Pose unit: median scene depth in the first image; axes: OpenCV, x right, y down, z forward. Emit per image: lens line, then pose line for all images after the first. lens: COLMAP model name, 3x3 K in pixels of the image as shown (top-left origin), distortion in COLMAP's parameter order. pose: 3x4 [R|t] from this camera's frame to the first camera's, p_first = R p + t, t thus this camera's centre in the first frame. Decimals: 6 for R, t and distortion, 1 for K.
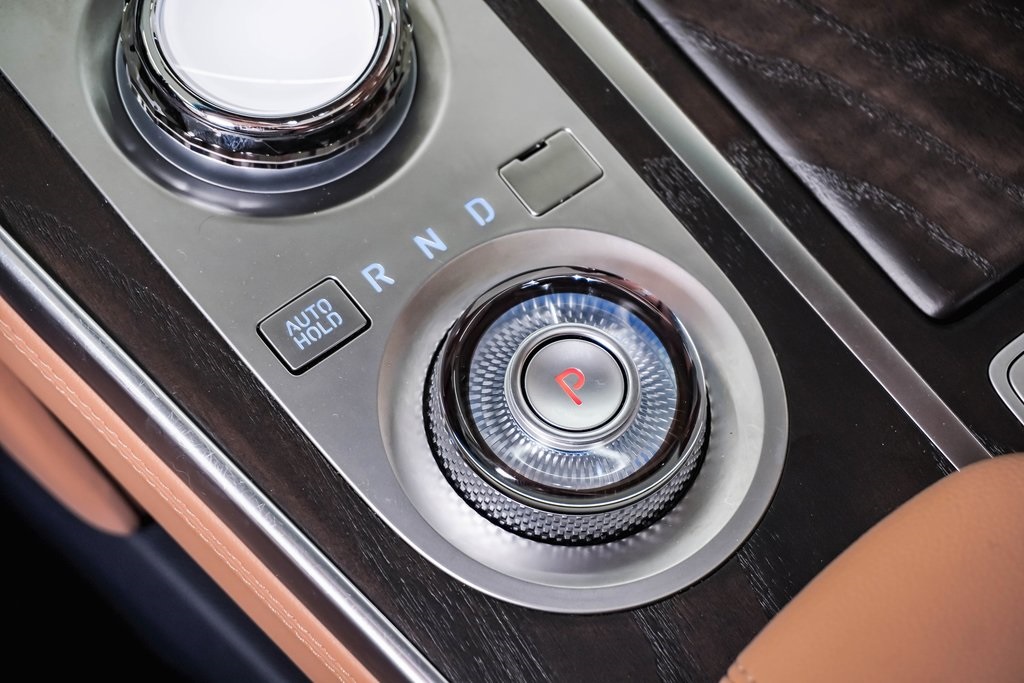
lens RADIAL K [[2178.9, 0, 511.1], [0, 2178.9, 342.1], [0, 0, 1]] dist [0.018265, 0.000000]
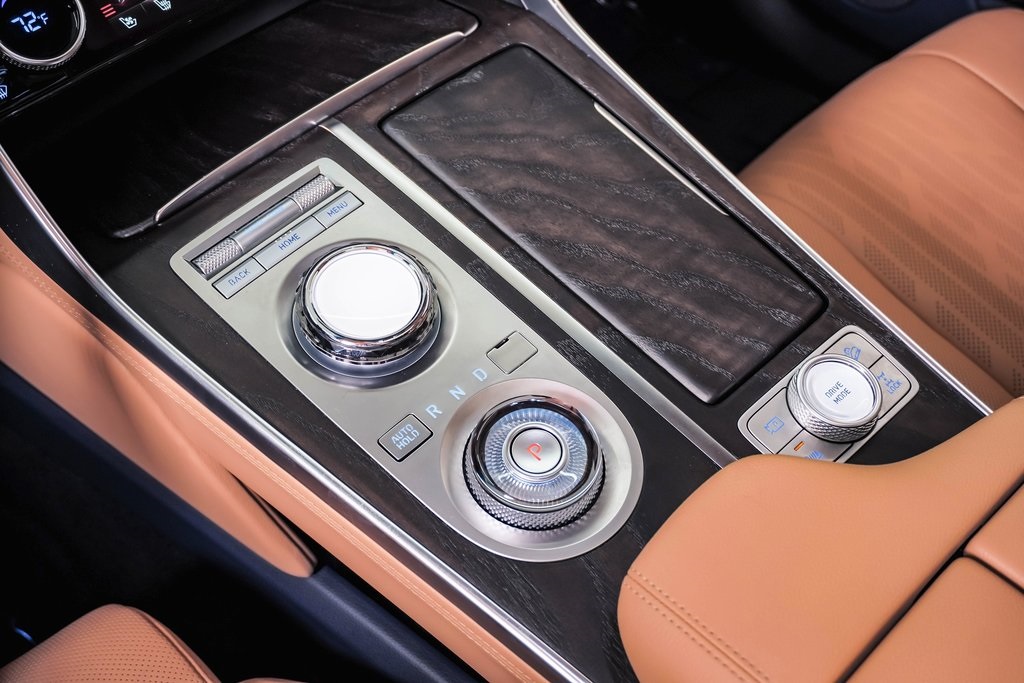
lens RADIAL K [[1345.1, 0, 522.2], [0, 1345.1, 337.3], [0, 0, 1]] dist [0.019302, 0.000000]
pose [[0.993058, -0.109209, 0.043701, -0.026615], [0.114044, 0.984902, -0.130237, 0.074869], [-0.028818, 0.134317, 0.990519, -0.252493]]
